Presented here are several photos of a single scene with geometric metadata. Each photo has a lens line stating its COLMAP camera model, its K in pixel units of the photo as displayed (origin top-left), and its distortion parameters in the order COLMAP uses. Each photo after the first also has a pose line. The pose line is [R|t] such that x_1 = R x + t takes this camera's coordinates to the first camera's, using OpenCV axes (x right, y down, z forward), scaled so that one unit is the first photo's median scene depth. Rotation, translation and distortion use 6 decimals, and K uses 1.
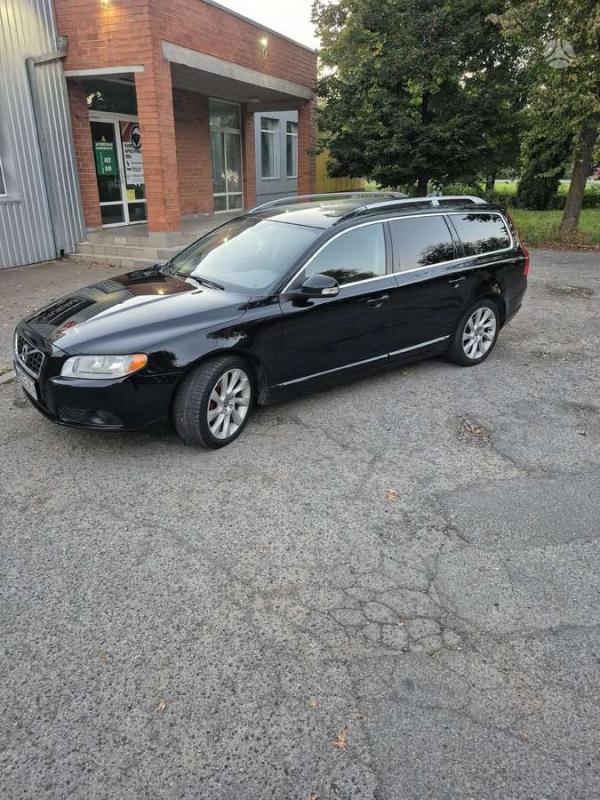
lens RADIAL K [[600.1, 0, 300.0], [0, 600.1, 400.0], [0, 0, 1]] dist [0.013161, -0.001386]
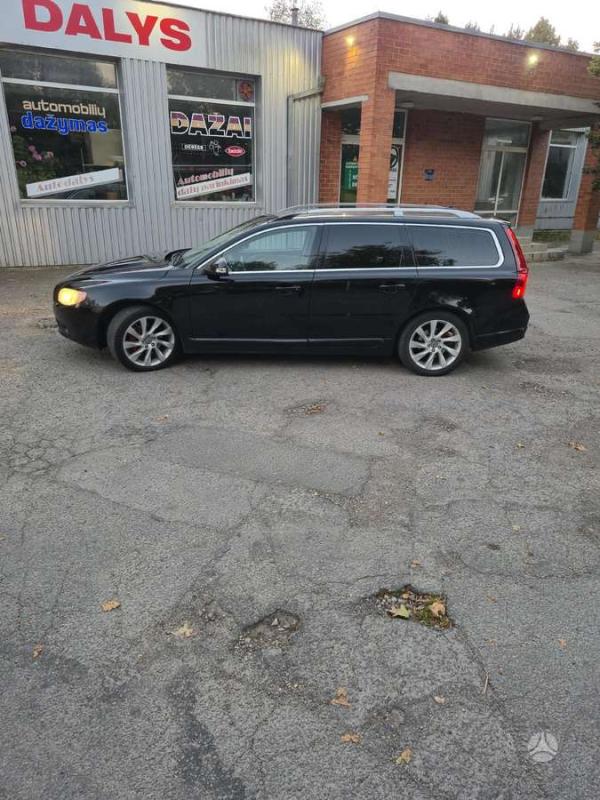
lens RADIAL K [[632.5, 0, 300.0], [0, 632.5, 400.0], [0, 0, 1]] dist [0.043091, -0.035497]
pose [[0.778384, 0.220250, -0.587885, 0.748232], [-0.250663, 0.967590, 0.030617, 0.002219], [0.575575, 0.123529, 0.808365, 0.027377]]
